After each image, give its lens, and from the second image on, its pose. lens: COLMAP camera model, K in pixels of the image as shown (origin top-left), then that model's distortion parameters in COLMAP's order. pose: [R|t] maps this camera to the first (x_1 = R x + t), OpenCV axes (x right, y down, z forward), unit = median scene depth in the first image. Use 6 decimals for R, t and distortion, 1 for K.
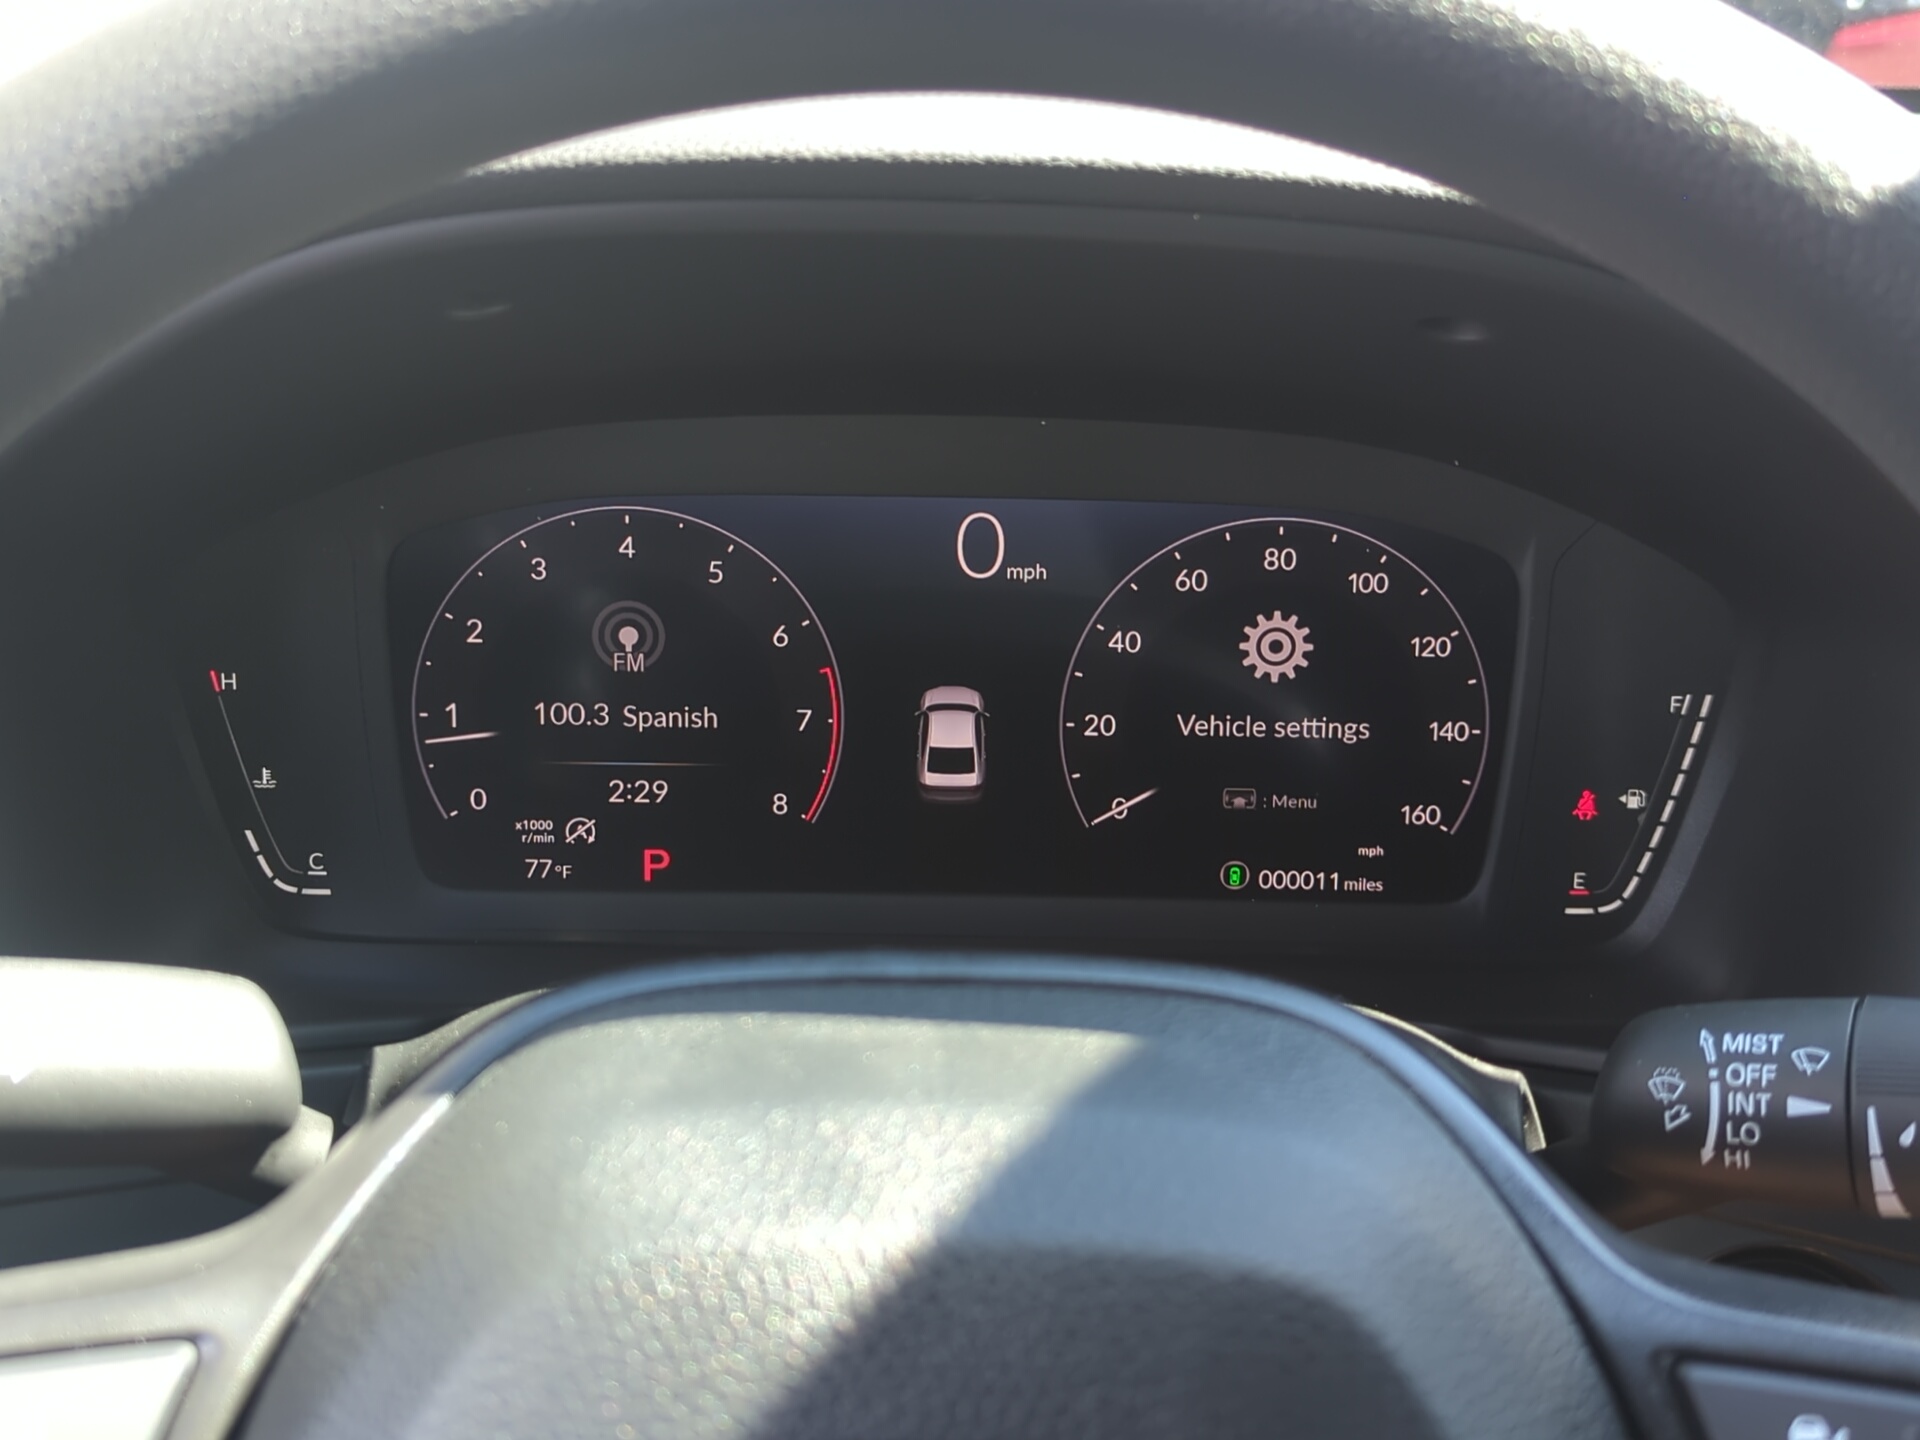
lens RADIAL K [[2648.7, 0, 946.0], [0, 2648.7, 666.8], [0, 0, 1]] dist [0.087075, 0.000000]
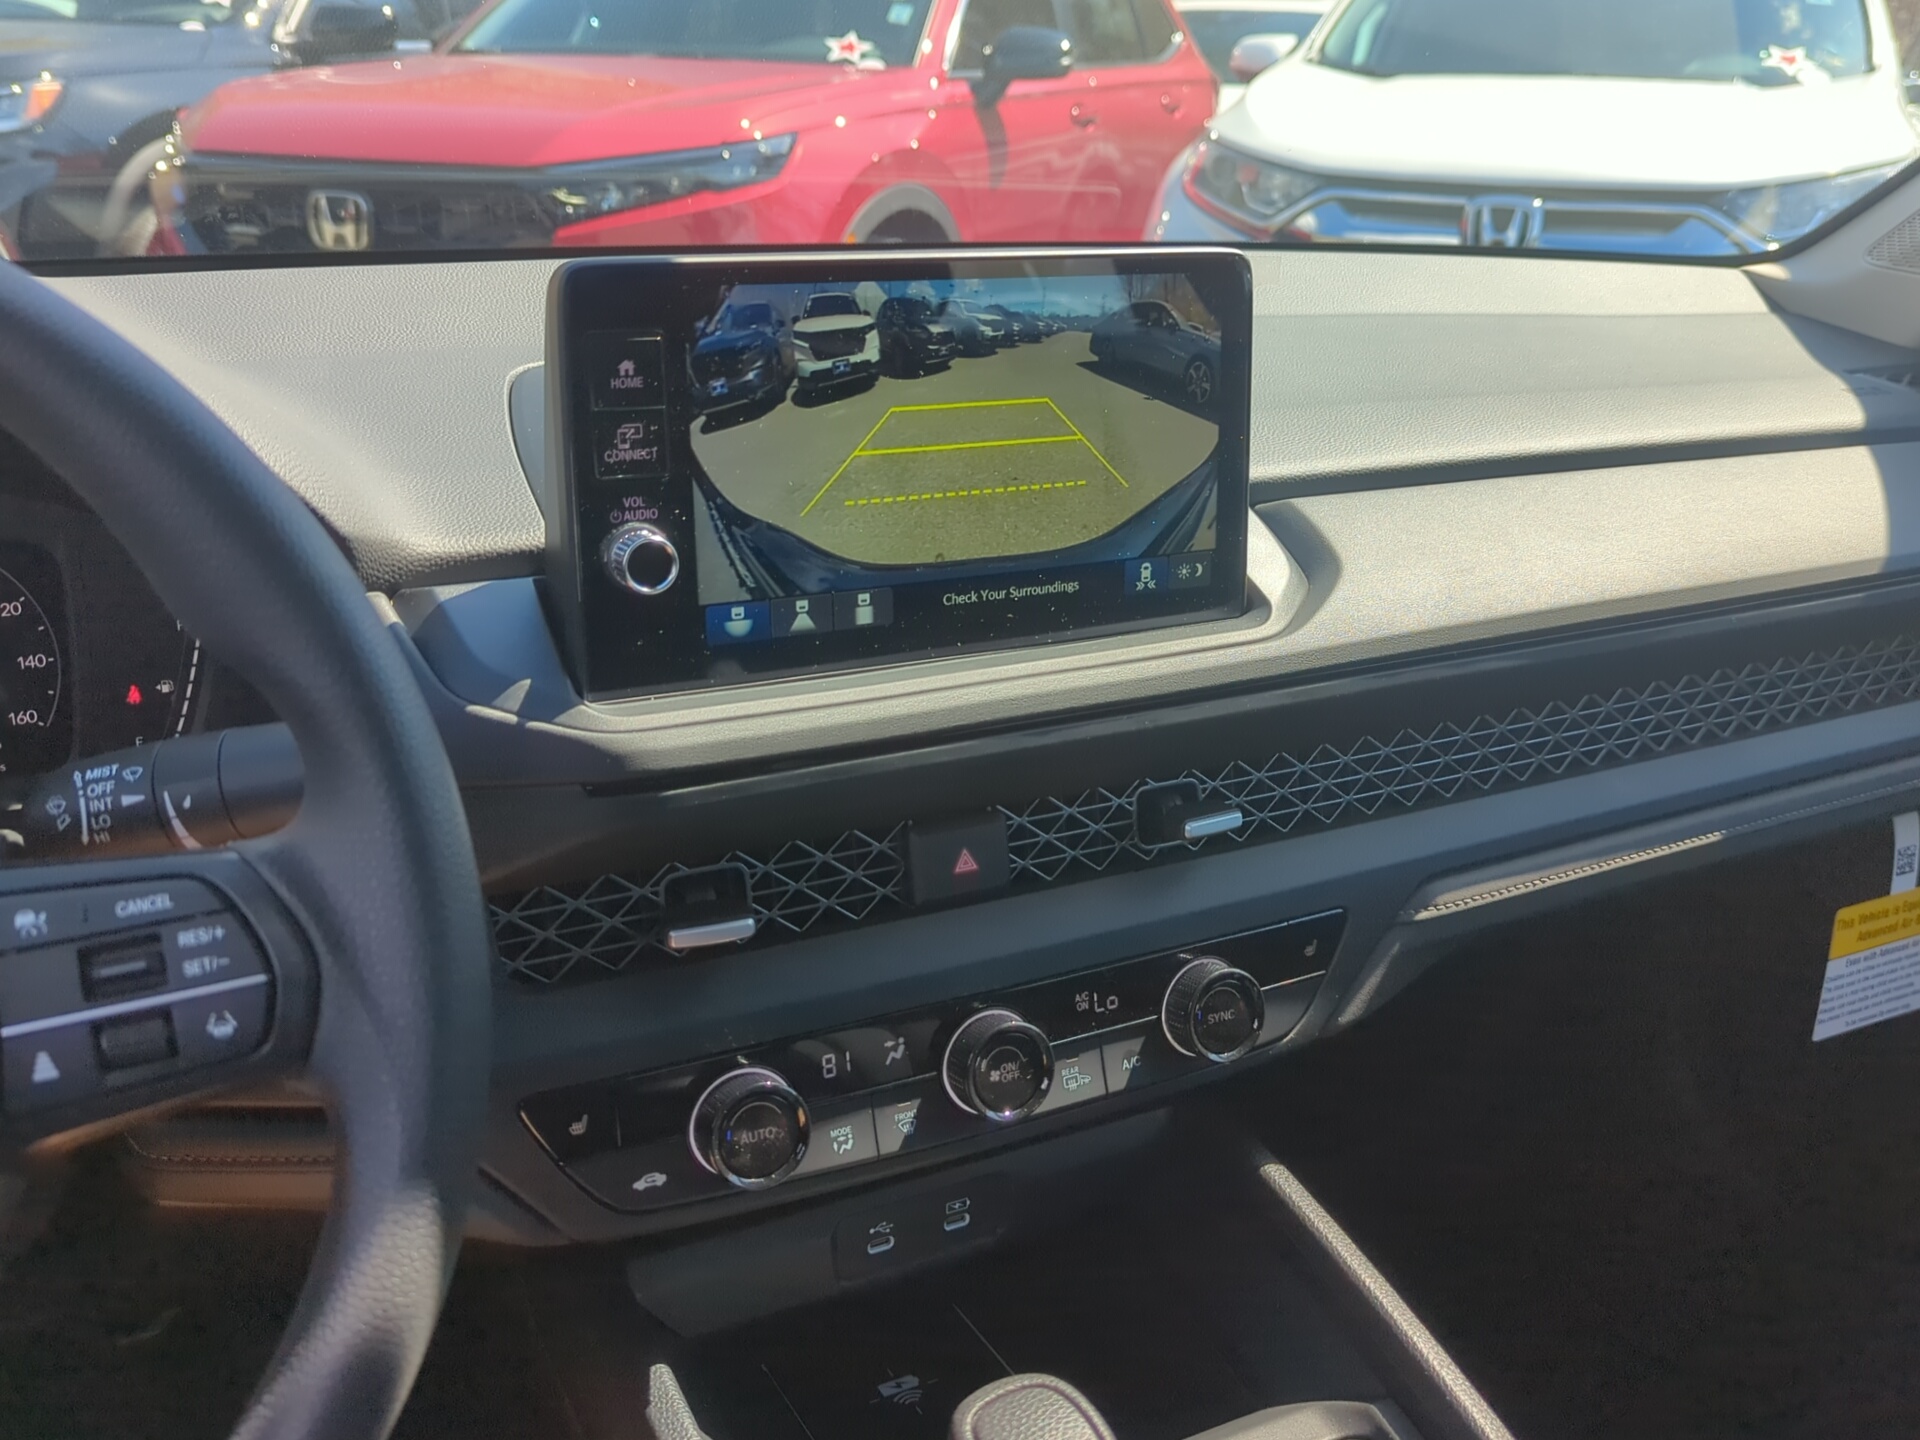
lens RADIAL K [[1913.9, 0, 995.4], [0, 1913.9, 679.5], [0, 0, 1]] dist [0.036981, 0.000000]
pose [[0.876188, -0.148601, 0.458488, 0.165061], [0.153627, 0.987772, 0.026562, 0.093104], [-0.456829, 0.047162, 0.888303, -0.281791]]
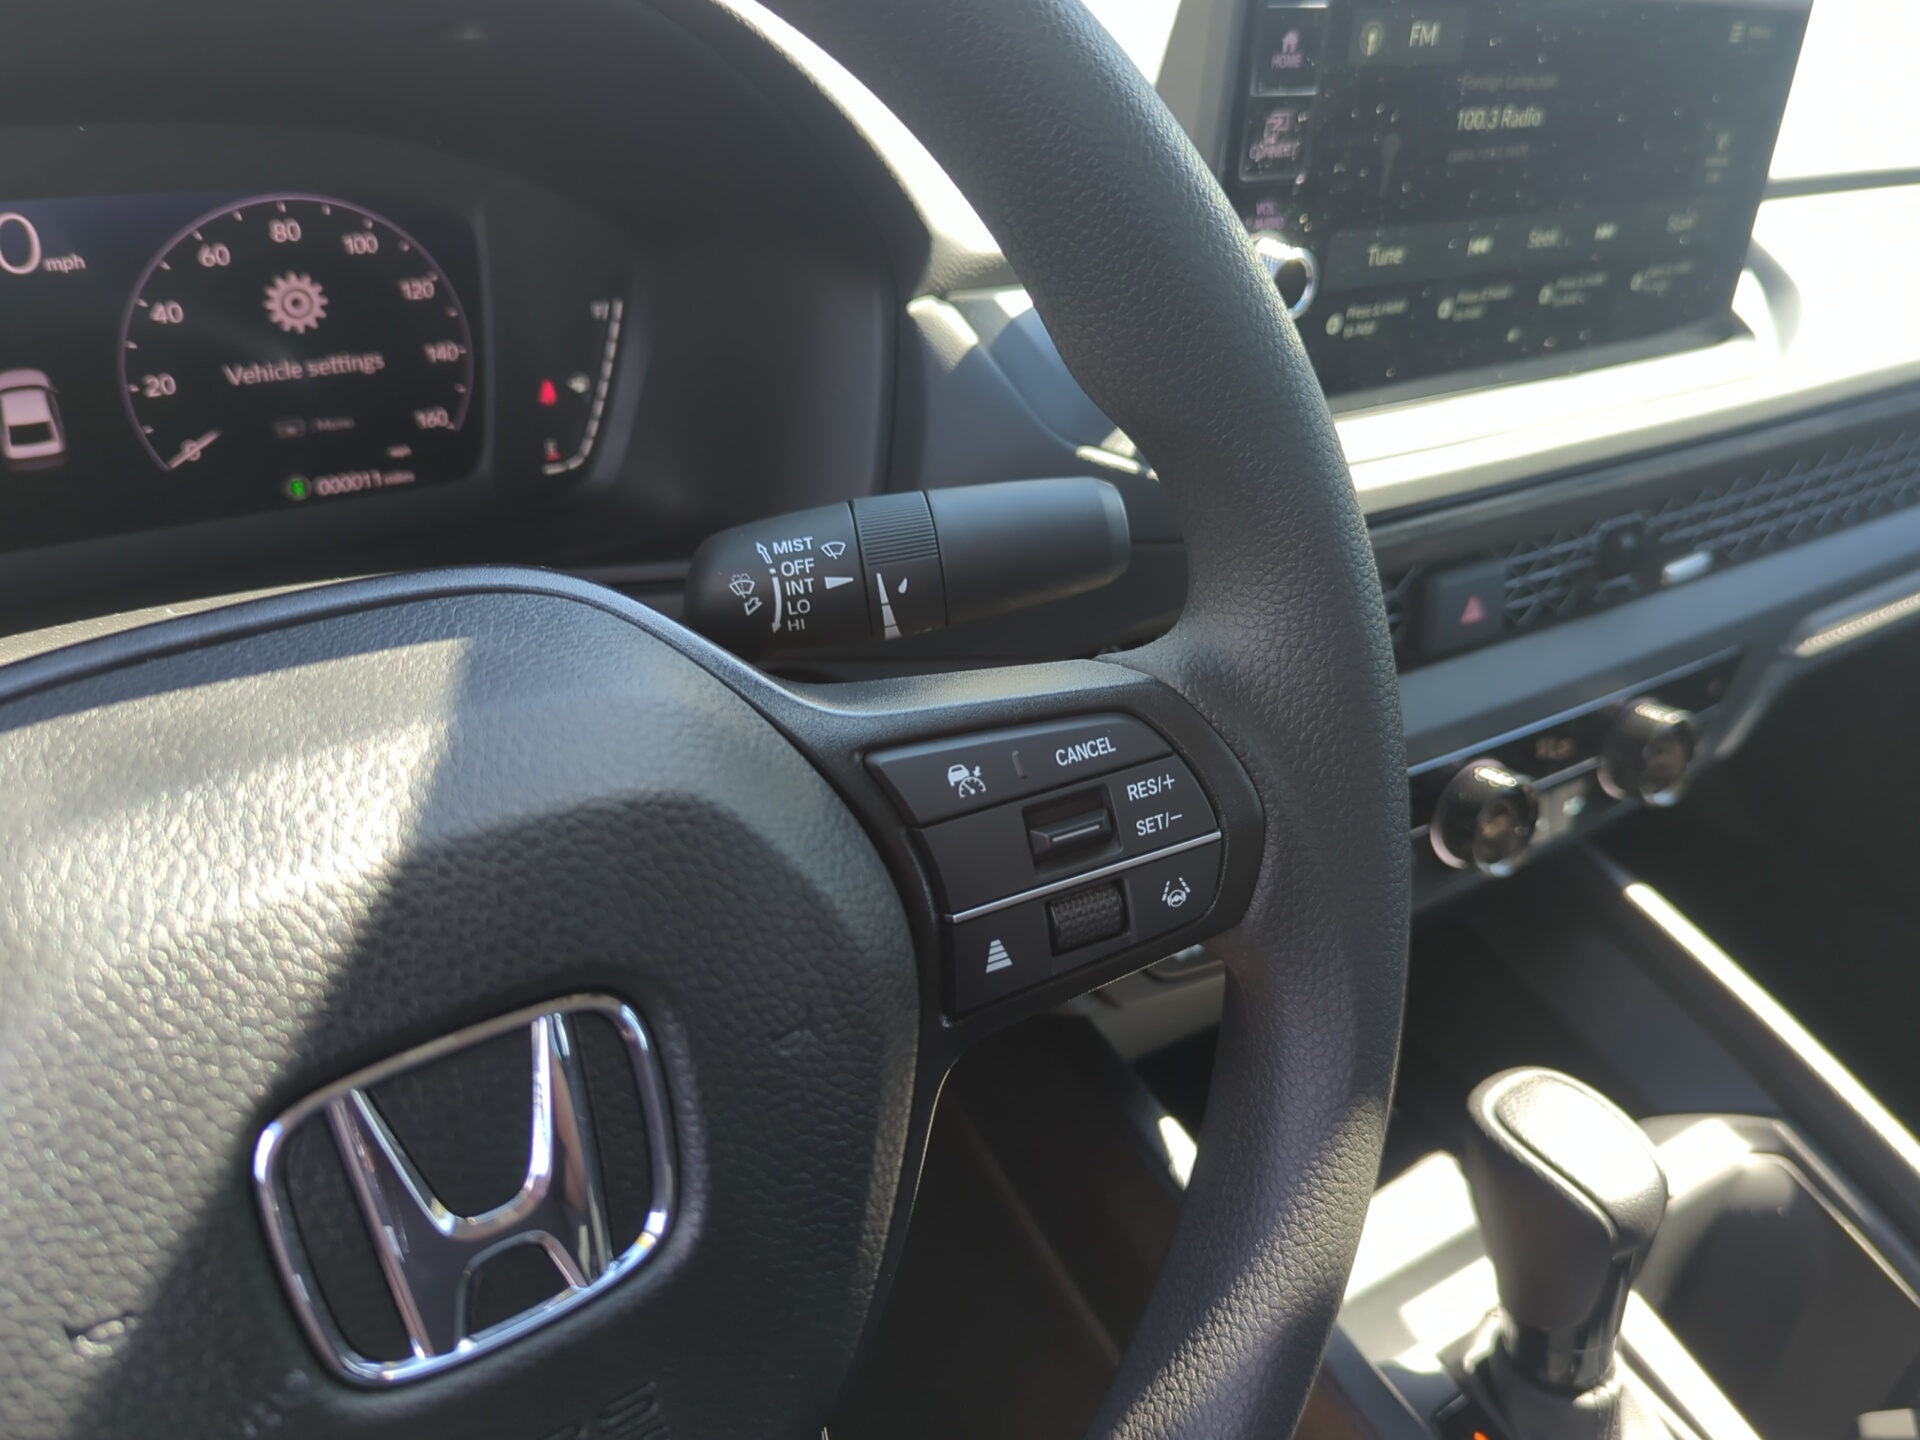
lens RADIAL K [[1727.9, 0, 1006.7], [0, 1727.9, 700.4], [0, 0, 1]] dist [0.005304, 0.010498]
pose [[0.813424, -0.240356, 0.529688, -0.082545], [0.106015, 0.956641, 0.271292, -0.014295], [-0.571928, -0.164521, 0.803636, 0.112668]]
